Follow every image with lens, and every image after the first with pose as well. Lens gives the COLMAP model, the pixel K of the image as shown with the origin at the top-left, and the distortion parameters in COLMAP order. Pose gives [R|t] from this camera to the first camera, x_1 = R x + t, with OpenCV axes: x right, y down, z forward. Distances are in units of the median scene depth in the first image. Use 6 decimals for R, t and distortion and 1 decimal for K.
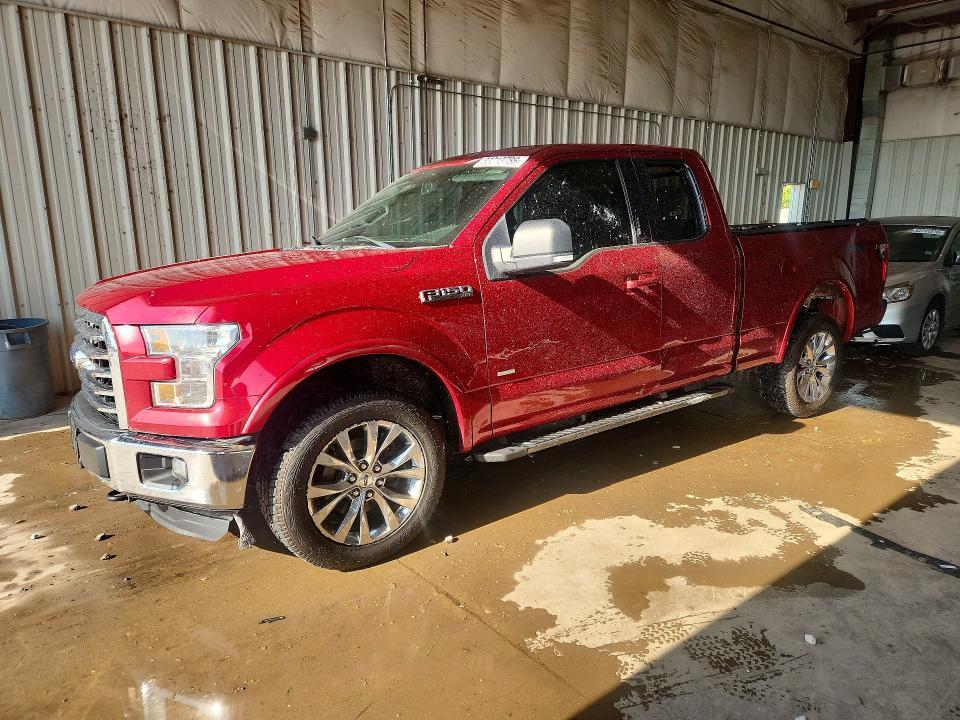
lens RADIAL K [[615.8, 0, 478.3], [0, 615.8, 358.7], [0, 0, 1]] dist [0.025996, -0.010774]
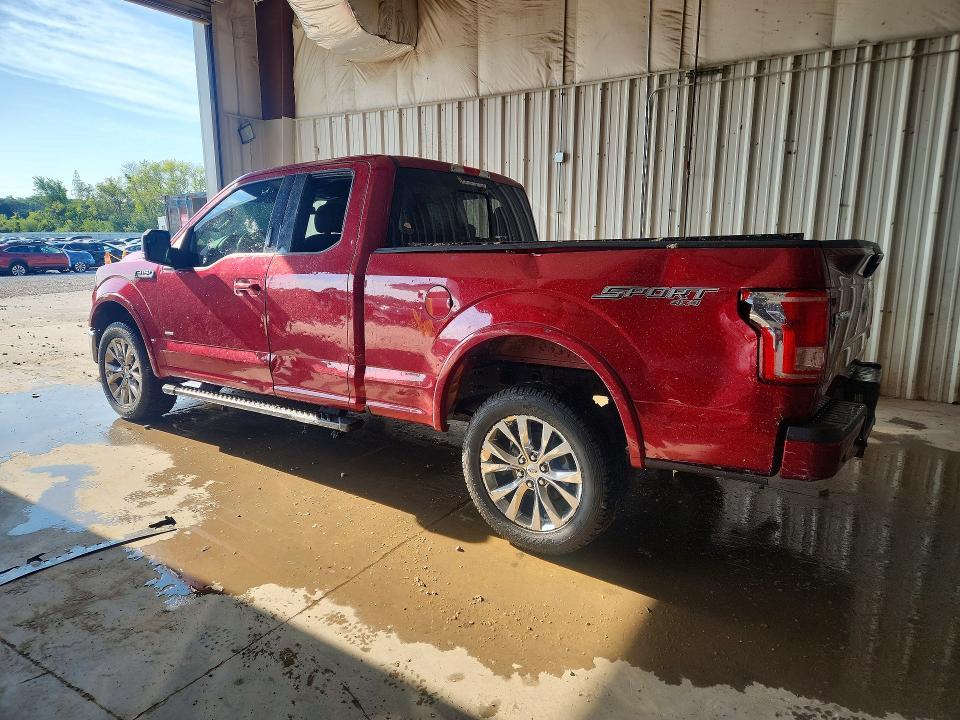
lens RADIAL K [[615.8, 0, 477.6], [0, 615.8, 361.5], [0, 0, 1]] dist [0.025996, -0.010774]
pose [[0.350258, 0.180799, -0.919038, 0.794612], [-0.208585, 0.971611, 0.111647, -0.110136], [0.913133, 0.152593, 0.378027, 0.532727]]
